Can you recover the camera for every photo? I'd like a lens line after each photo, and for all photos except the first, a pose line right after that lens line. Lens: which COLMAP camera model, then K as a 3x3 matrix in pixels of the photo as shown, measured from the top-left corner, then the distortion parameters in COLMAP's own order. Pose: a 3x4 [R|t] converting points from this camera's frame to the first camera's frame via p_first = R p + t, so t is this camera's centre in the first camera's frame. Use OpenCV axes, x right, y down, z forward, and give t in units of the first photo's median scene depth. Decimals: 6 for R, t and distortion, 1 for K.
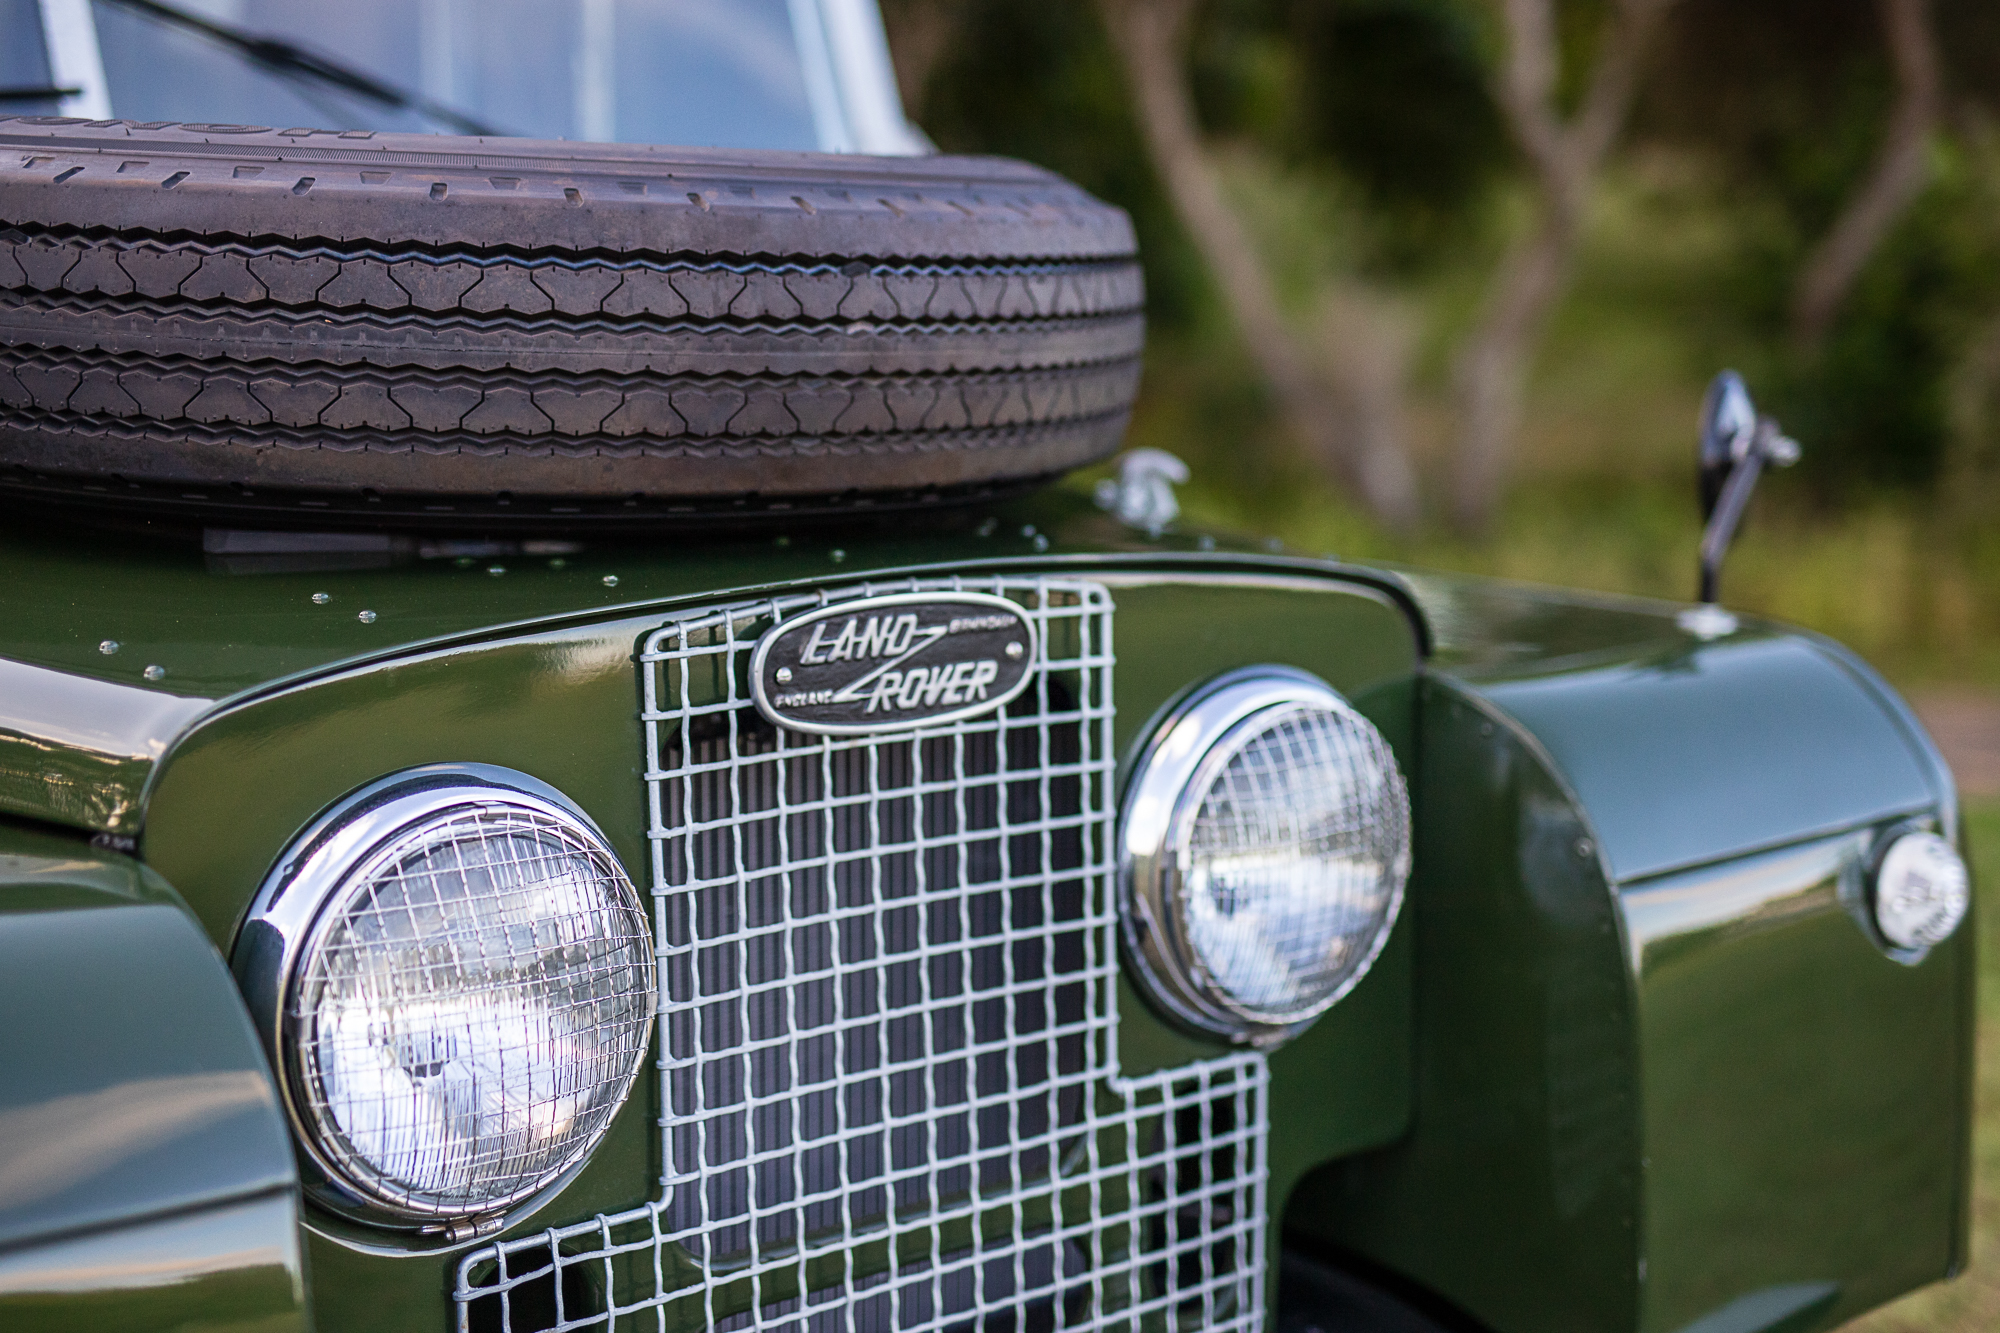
lens RADIAL K [[2816.3, 0, 1012.8], [0, 2816.3, 667.7], [0, 0, 1]] dist [-0.011366, 0.063464]
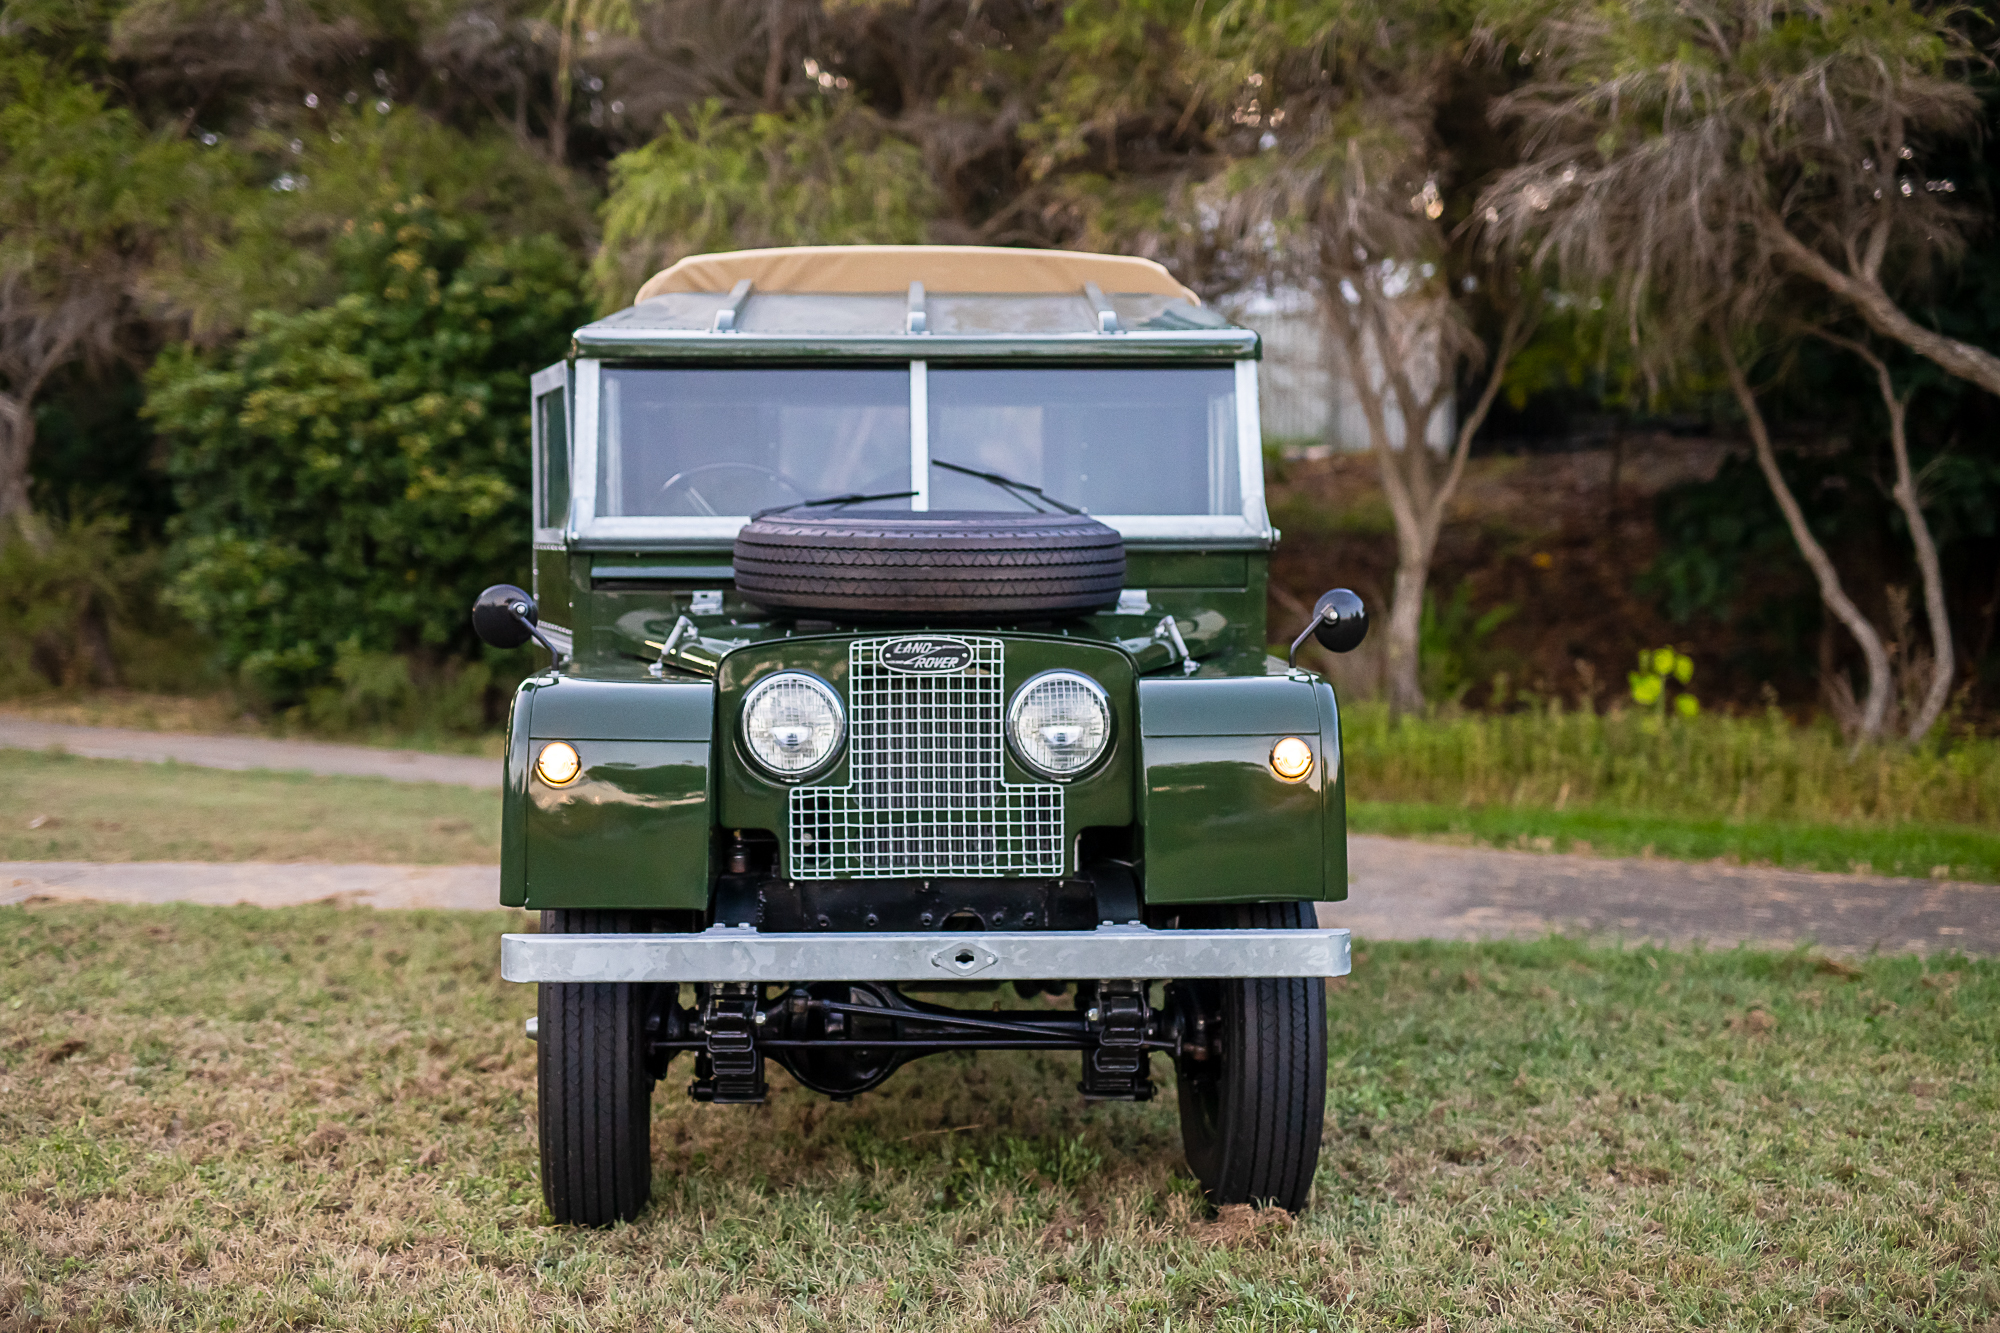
lens RADIAL K [[2816.3, 0, 1012.8], [0, 2816.3, 667.7], [0, 0, 1]] dist [-0.011366, 0.063464]
pose [[0.785914, 0.020591, -0.617993, 2.361689], [-0.082058, 0.994079, -0.071232, 0.271091], [0.612867, 0.106693, 0.782950, -1.866405]]
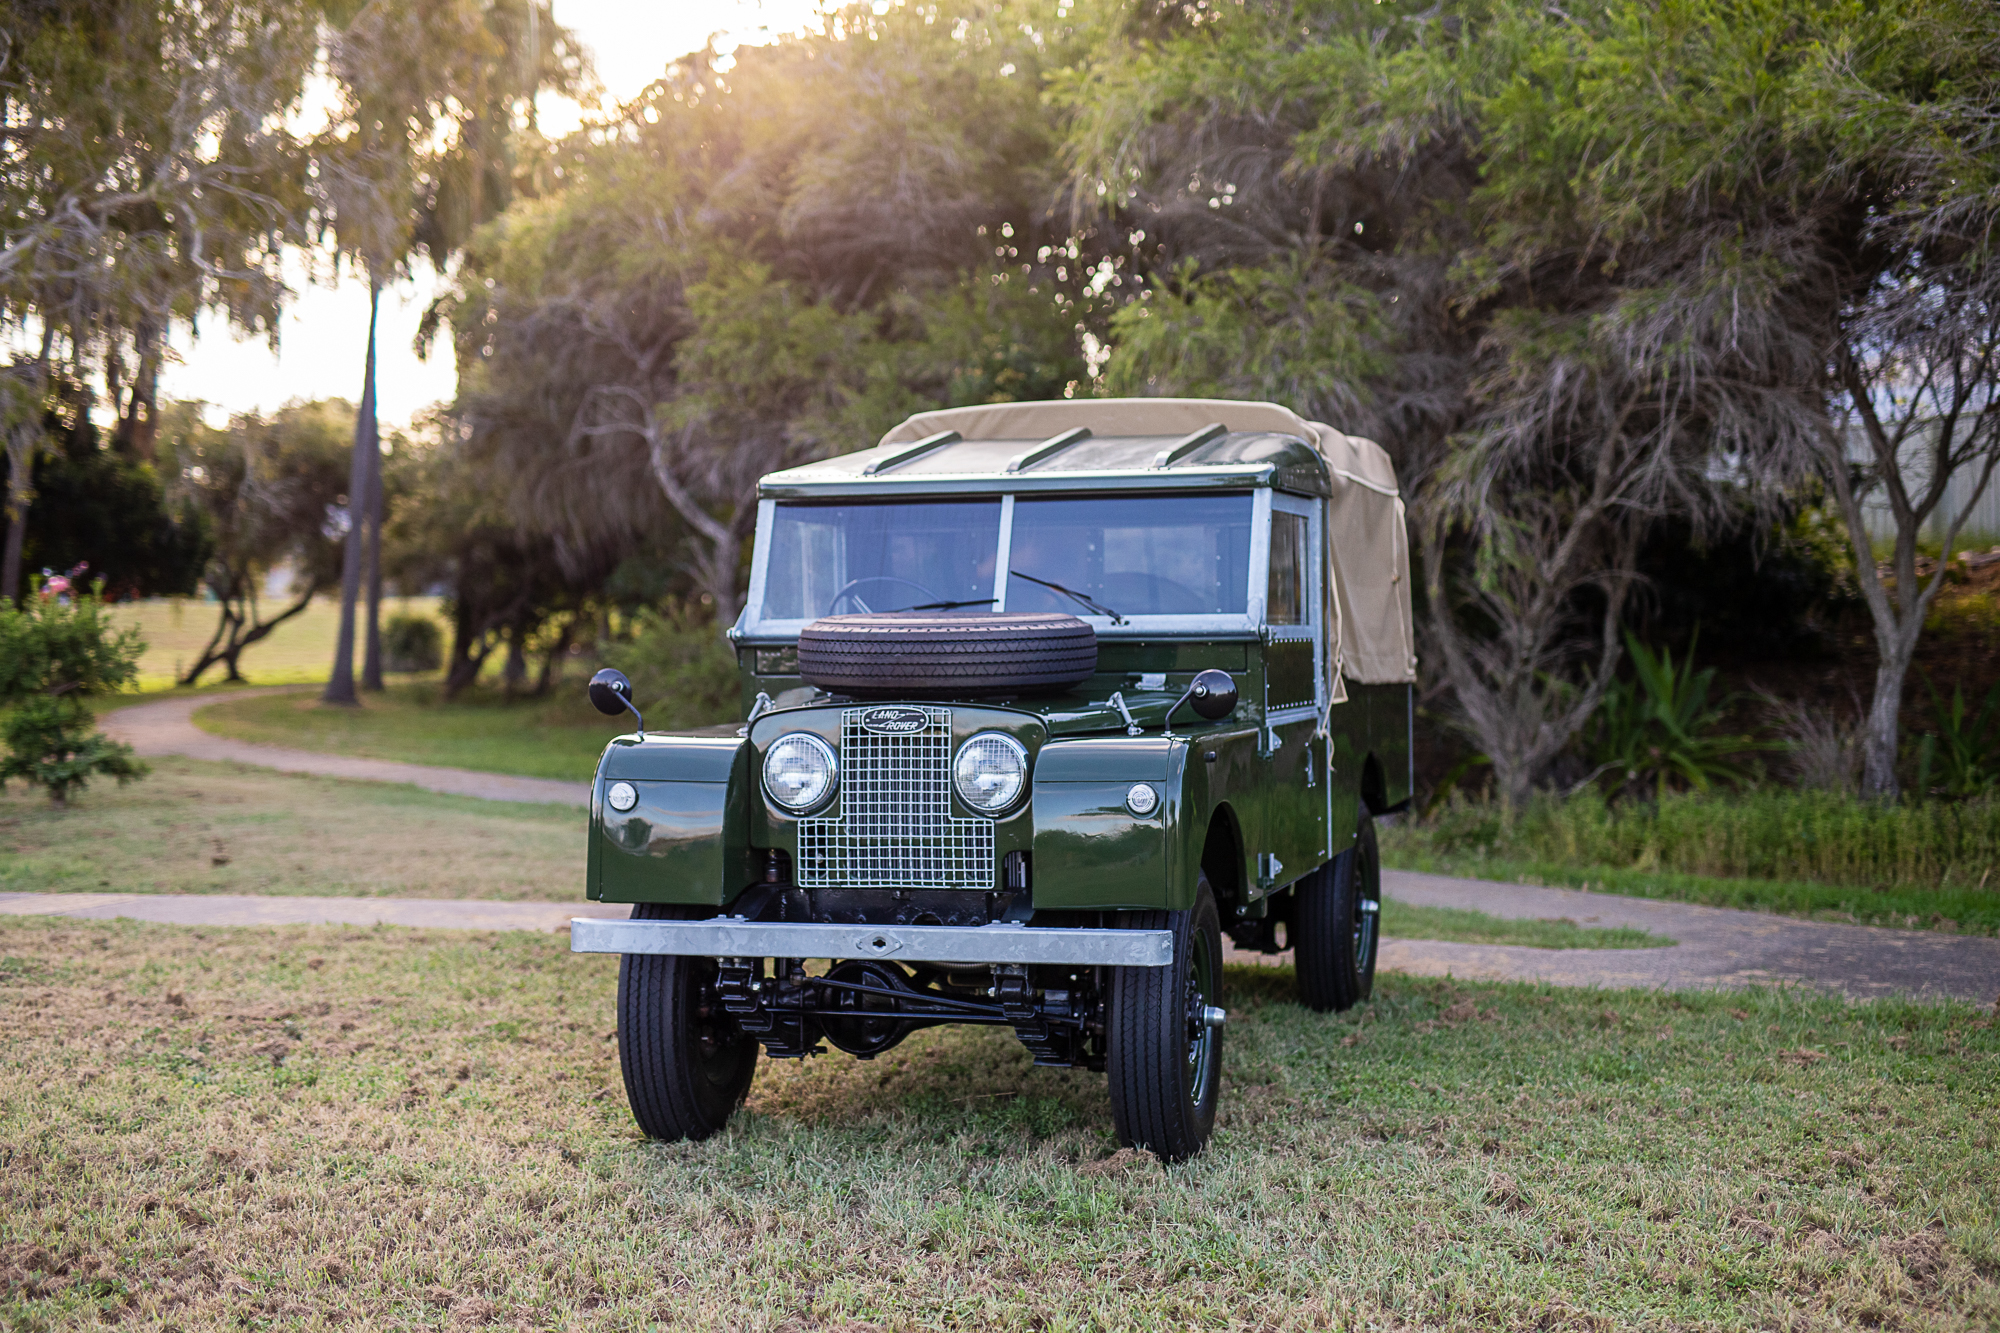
lens RADIAL K [[2780.2, 0, 1008.9], [0, 2780.2, 649.2], [0, 0, 1]] dist [-0.014461, 0.056571]
pose [[0.558259, -0.011302, -0.829589, 4.155362], [-0.107495, 0.990494, -0.085832, 0.273622], [0.822673, 0.137094, 0.551738, -1.576395]]
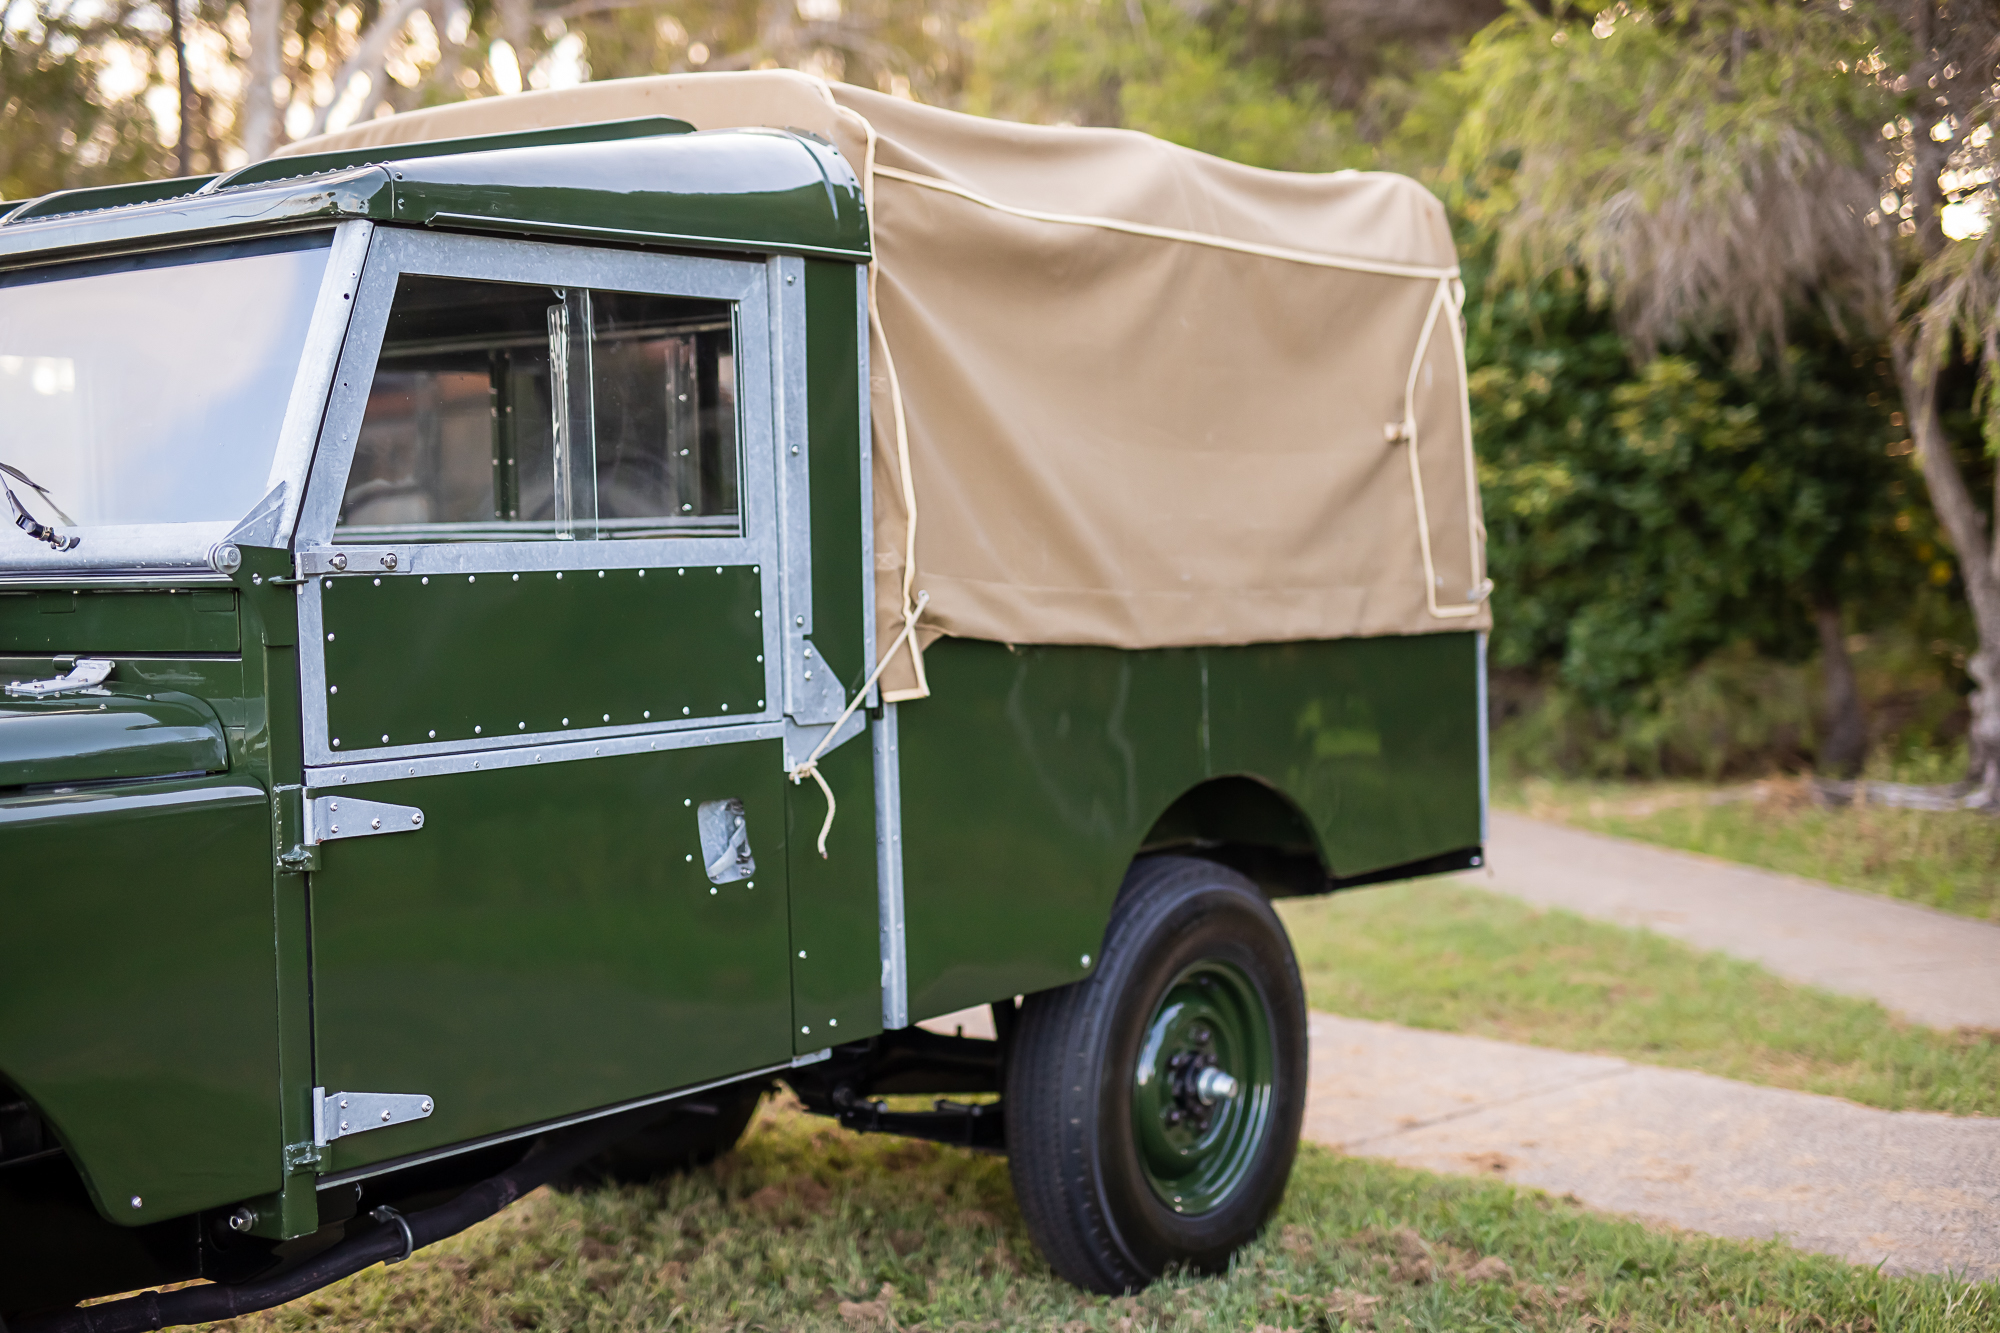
lens RADIAL K [[2816.3, 0, 1012.8], [0, 2816.3, 667.7], [0, 0, 1]] dist [-0.011366, 0.063464]
pose [[0.233883, 0.027317, -0.971881, 2.309883], [-0.117661, 0.993054, -0.000403, -0.261518], [0.965119, 0.114447, 0.235473, 1.862985]]
